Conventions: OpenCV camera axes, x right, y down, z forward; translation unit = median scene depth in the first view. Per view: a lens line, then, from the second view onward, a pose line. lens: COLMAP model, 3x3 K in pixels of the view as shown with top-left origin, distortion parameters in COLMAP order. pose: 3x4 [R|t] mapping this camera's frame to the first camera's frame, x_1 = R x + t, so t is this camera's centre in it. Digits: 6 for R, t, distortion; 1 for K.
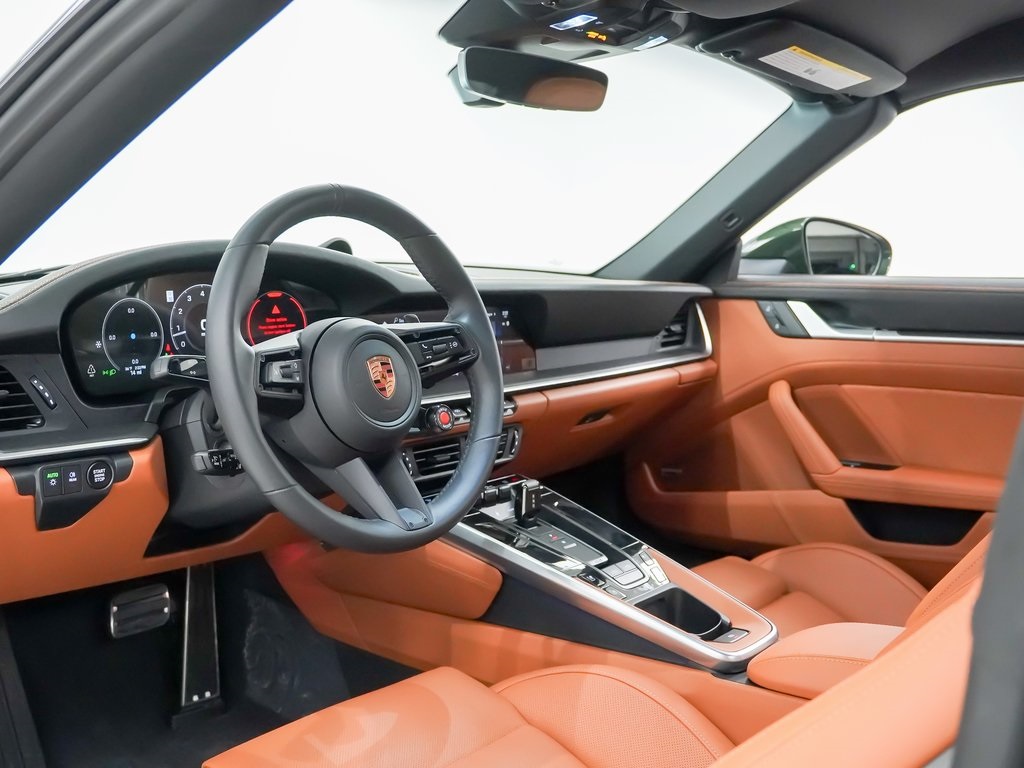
lens RADIAL K [[1080.8, 0, 511.5], [0, 1080.8, 383.9], [0, 0, 1]] dist [-0.127852, 0.000000]
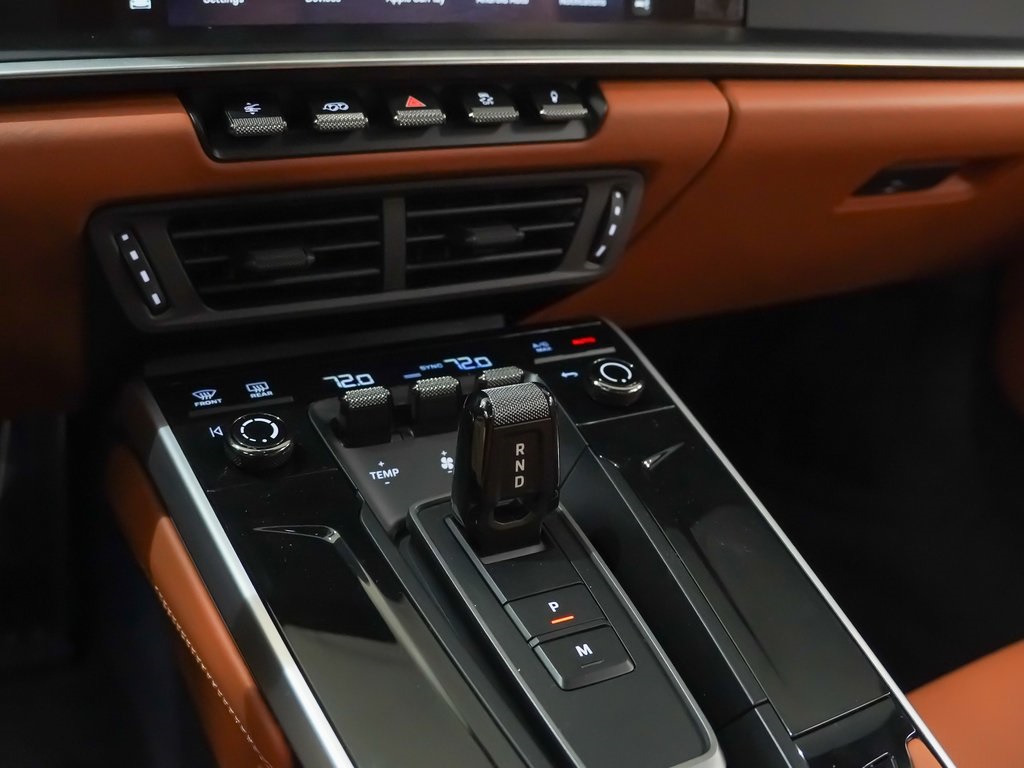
lens RADIAL K [[1080.8, 0, 511.6], [0, 1080.8, 381.5], [0, 0, 1]] dist [-0.127852, 0.000000]
pose [[0.923185, 0.174451, -0.342487, 0.089671], [-0.084133, 0.961174, 0.262804, 0.014224], [0.375036, -0.213802, 0.902018, 0.631535]]
